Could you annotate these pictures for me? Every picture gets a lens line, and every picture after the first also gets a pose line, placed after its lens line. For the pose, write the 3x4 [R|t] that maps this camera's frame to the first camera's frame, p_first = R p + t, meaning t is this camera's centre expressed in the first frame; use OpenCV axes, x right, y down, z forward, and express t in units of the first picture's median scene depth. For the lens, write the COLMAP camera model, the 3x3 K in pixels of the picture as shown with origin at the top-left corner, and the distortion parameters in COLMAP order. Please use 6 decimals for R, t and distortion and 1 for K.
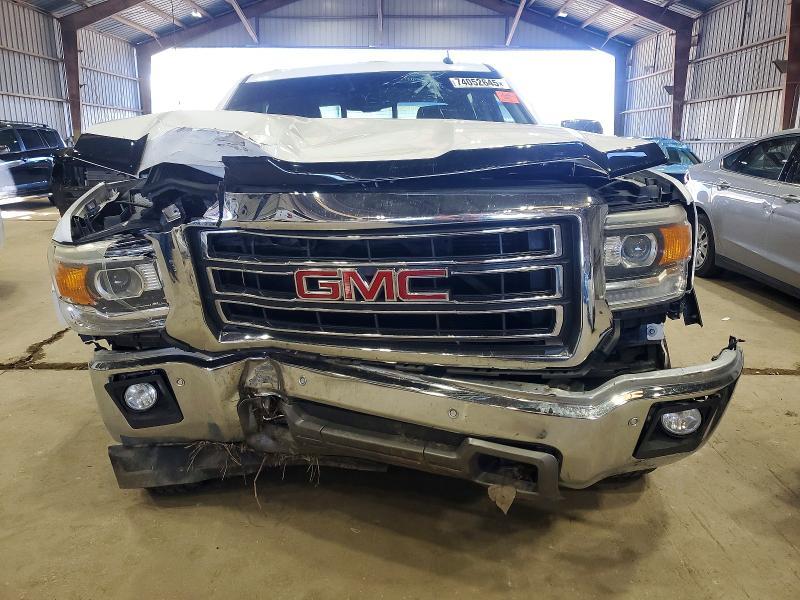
lens RADIAL K [[629.4, 0, 400.0], [0, 629.4, 300.0], [0, 0, 1]] dist [-0.004204, 0.001817]
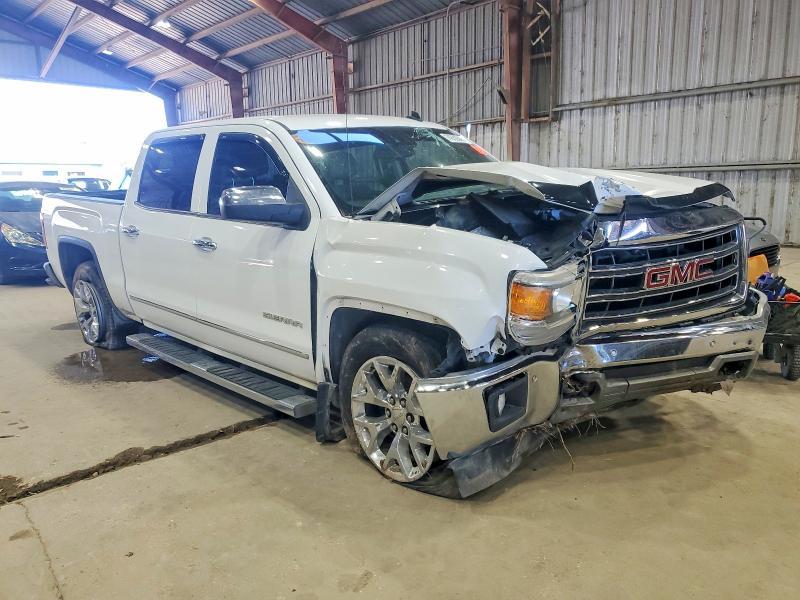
lens RADIAL K [[629.4, 0, 400.0], [0, 629.4, 300.0], [0, 0, 1]] dist [-0.004204, 0.001817]
pose [[0.718167, -0.131220, 0.683387, -0.153682], [0.171198, 0.985193, 0.009260, -0.008671], [-0.674483, 0.110344, 0.729998, 0.029673]]
